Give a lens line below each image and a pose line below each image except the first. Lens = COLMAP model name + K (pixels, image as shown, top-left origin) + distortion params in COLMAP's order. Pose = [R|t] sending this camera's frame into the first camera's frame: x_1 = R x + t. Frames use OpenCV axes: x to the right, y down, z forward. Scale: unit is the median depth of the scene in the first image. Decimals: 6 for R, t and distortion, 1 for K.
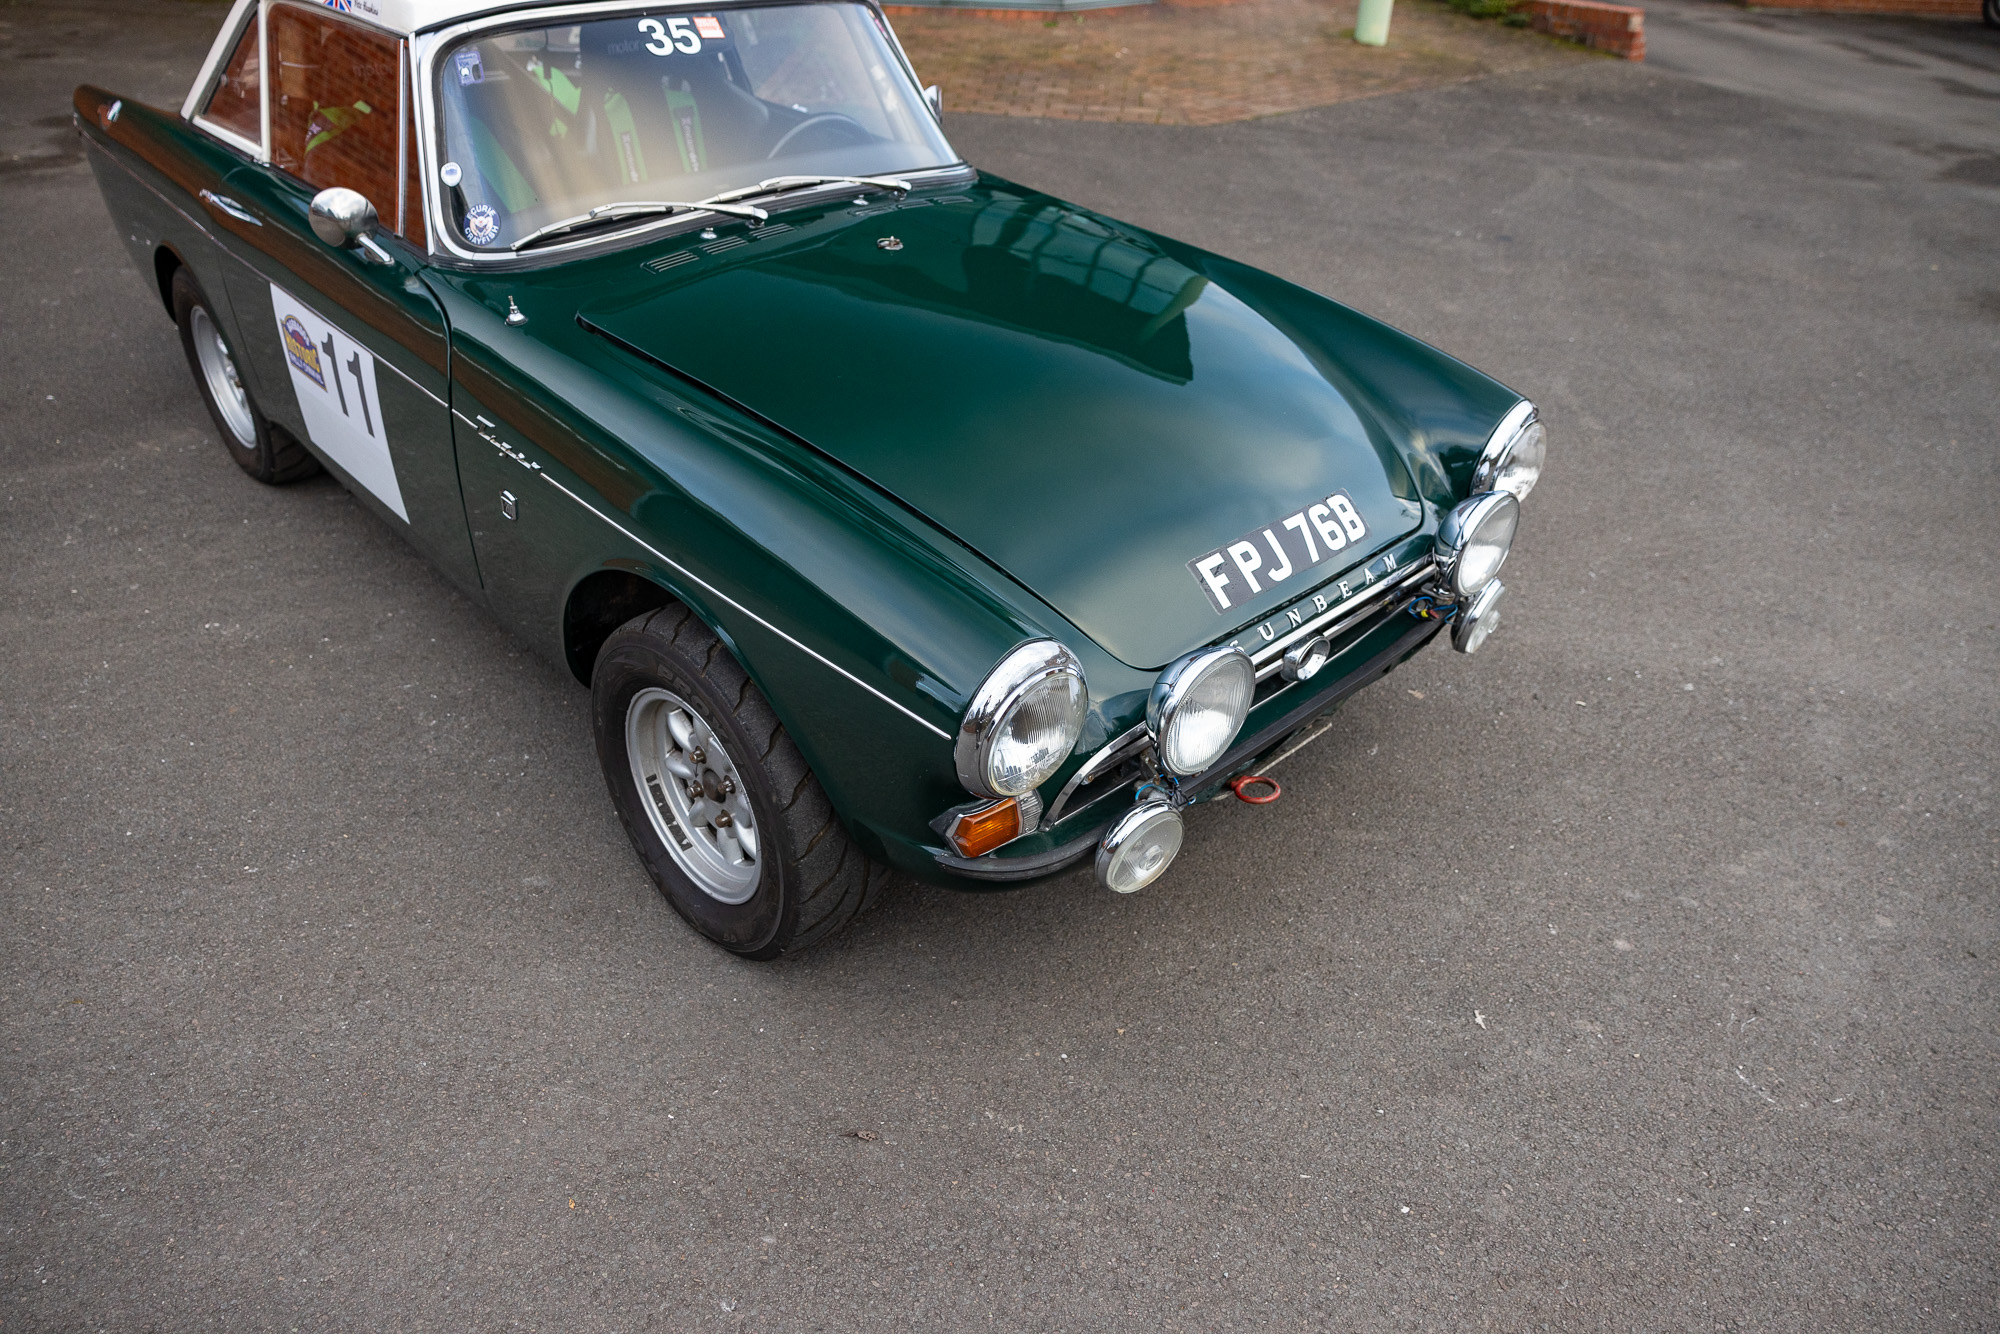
lens RADIAL K [[1333.3, 0, 1004.6], [0, 1333.3, 667.3], [0, 0, 1]] dist [-0.000271, 0.002411]
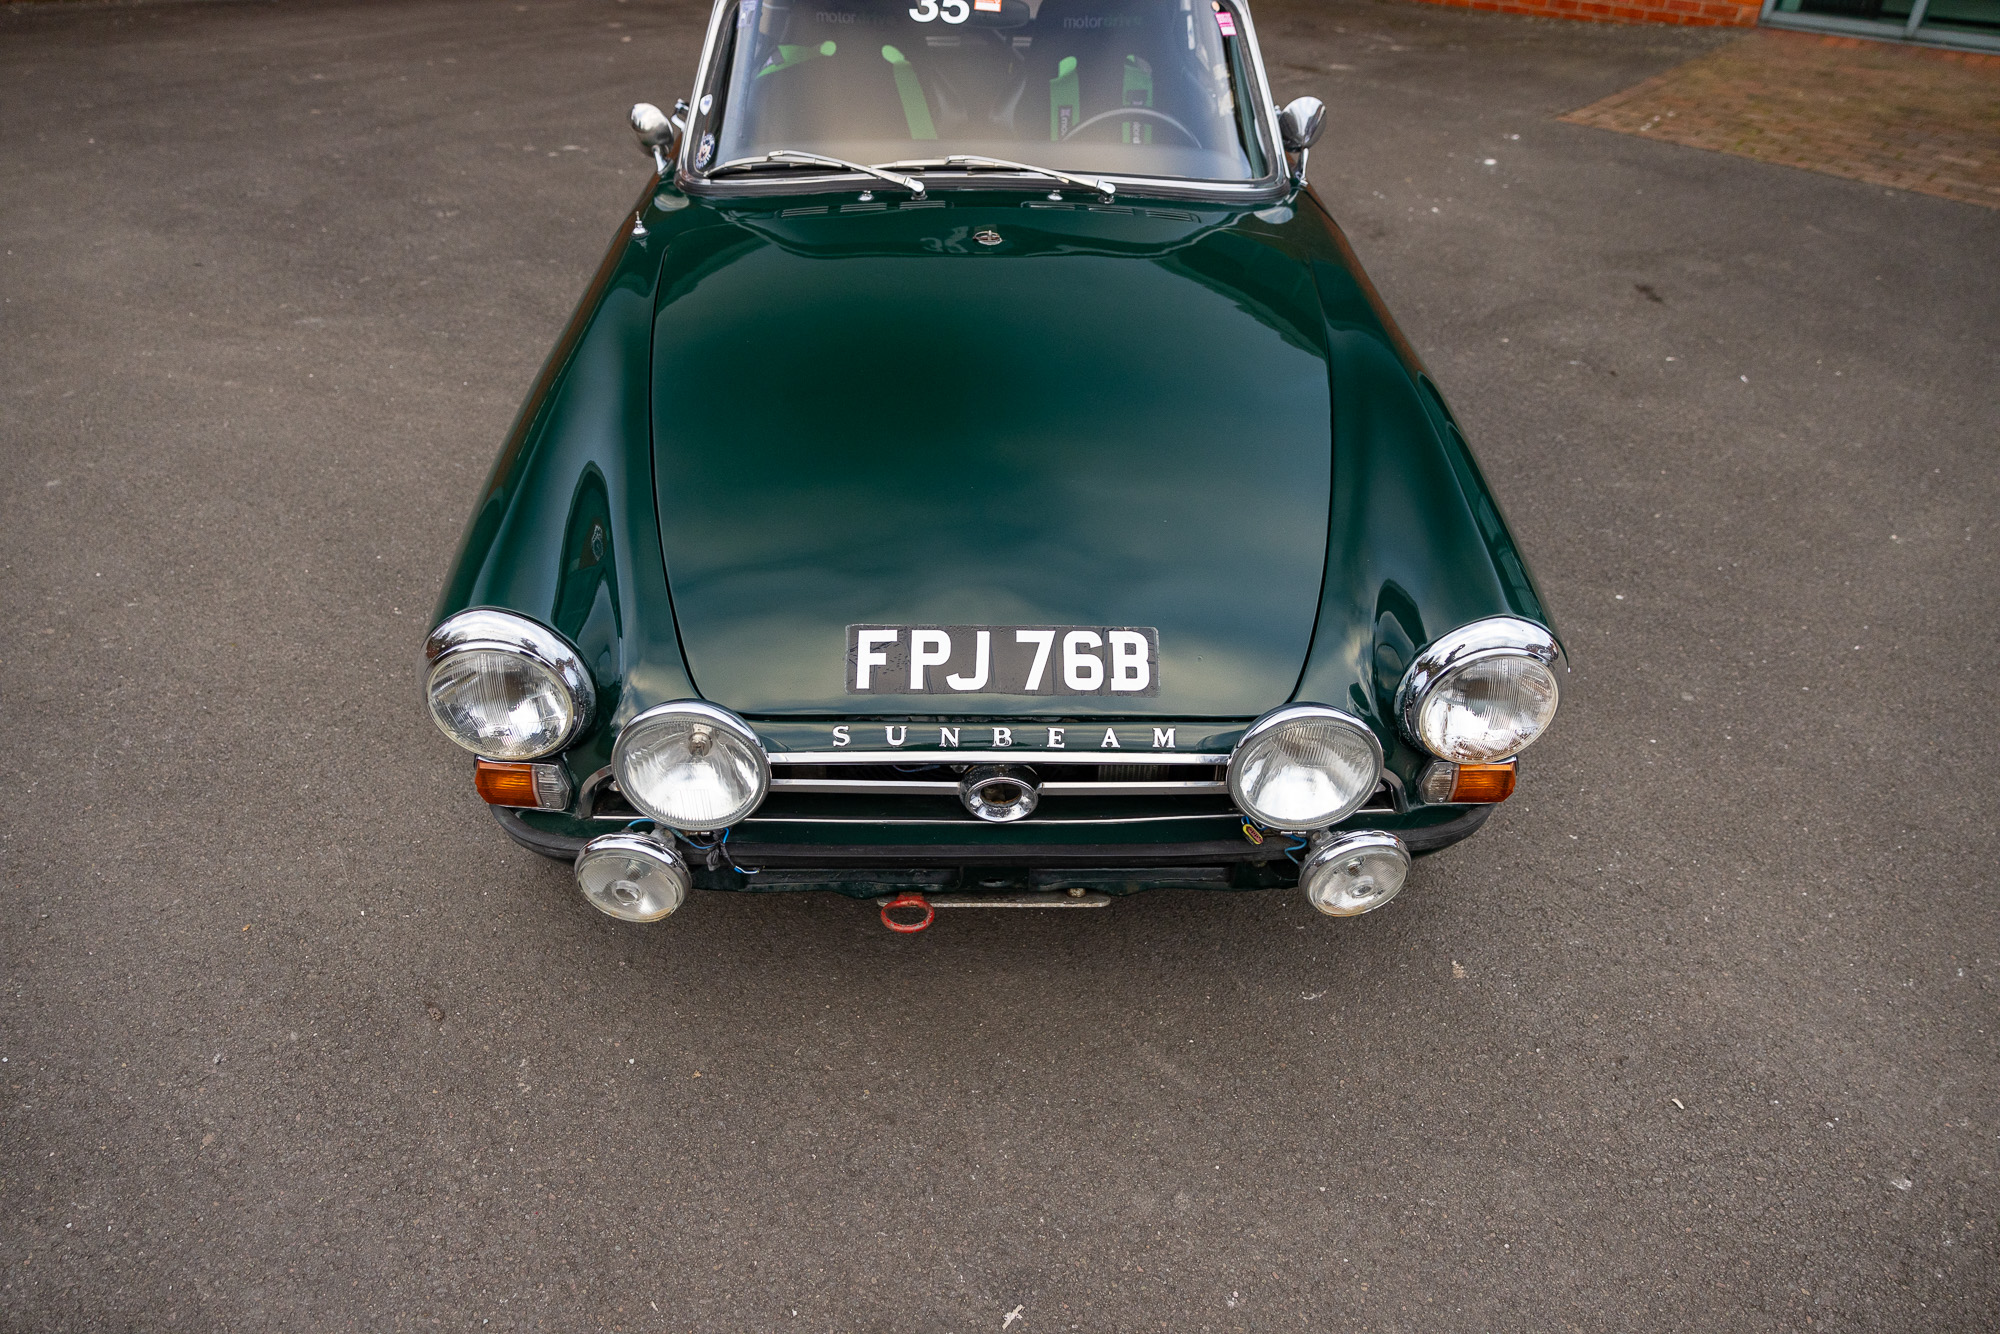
lens RADIAL K [[1335.8, 0, 996.3], [0, 1335.8, 671.4], [0, 0, 1]] dist [-0.005408, 0.022770]
pose [[0.737051, 0.368560, -0.566498, 0.562543], [-0.368373, 0.921840, 0.120466, -0.150278], [0.566619, 0.119893, 0.815211, 0.269107]]
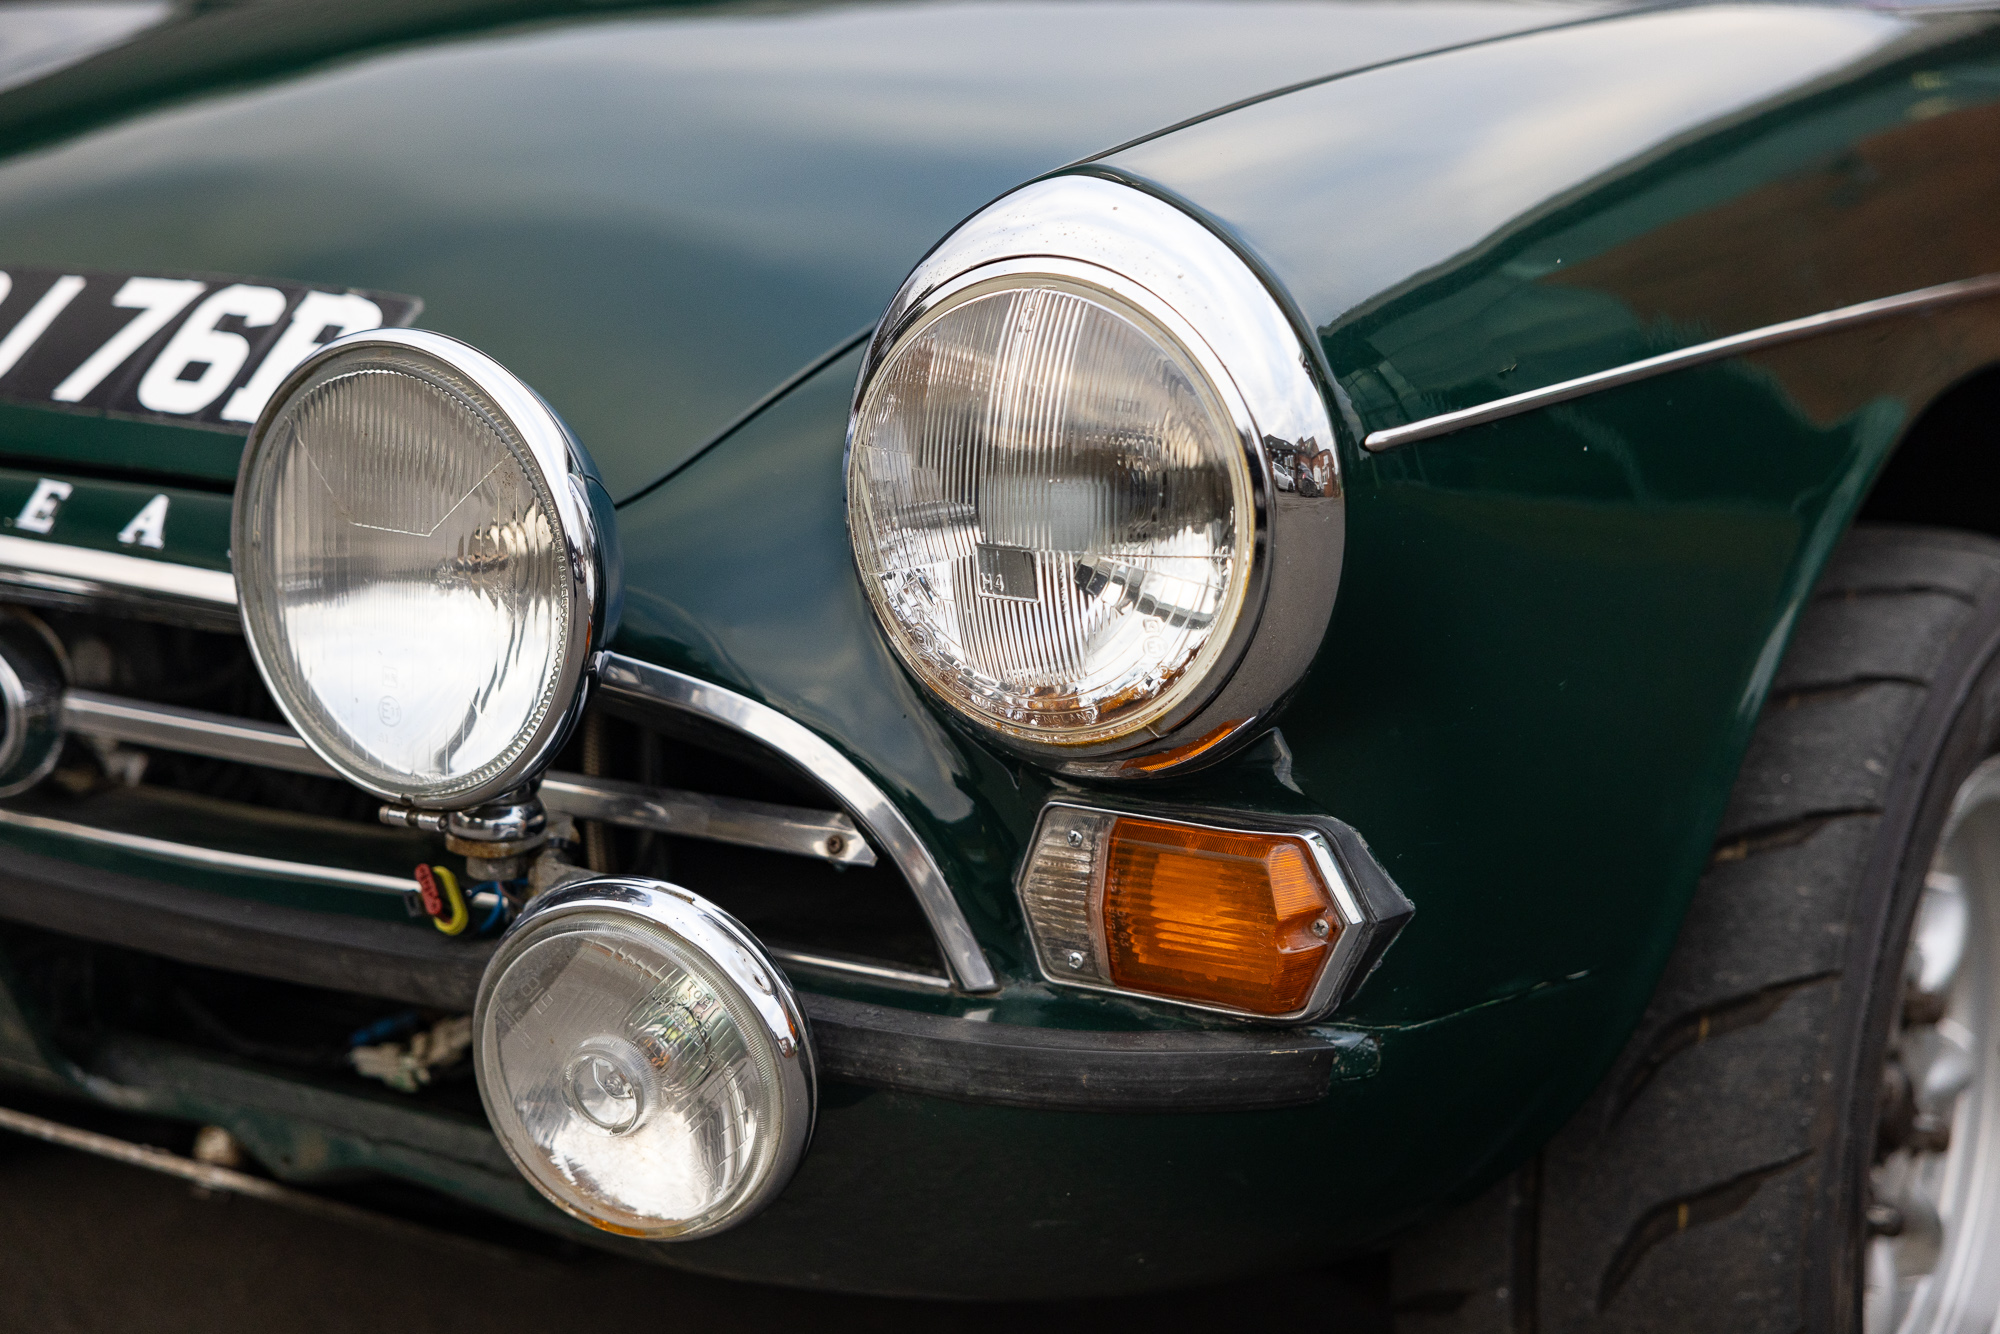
lens RADIAL K [[3380.4, 0, 998.9], [0, 3380.4, 671.9], [0, 0, 1]] dist [0.020000, 0.119758]
pose [[0.205999, 0.146479, -0.967527, 0.856010], [-0.537924, 0.842892, 0.013079, -0.125822], [0.817436, 0.517761, 0.252430, 0.842554]]
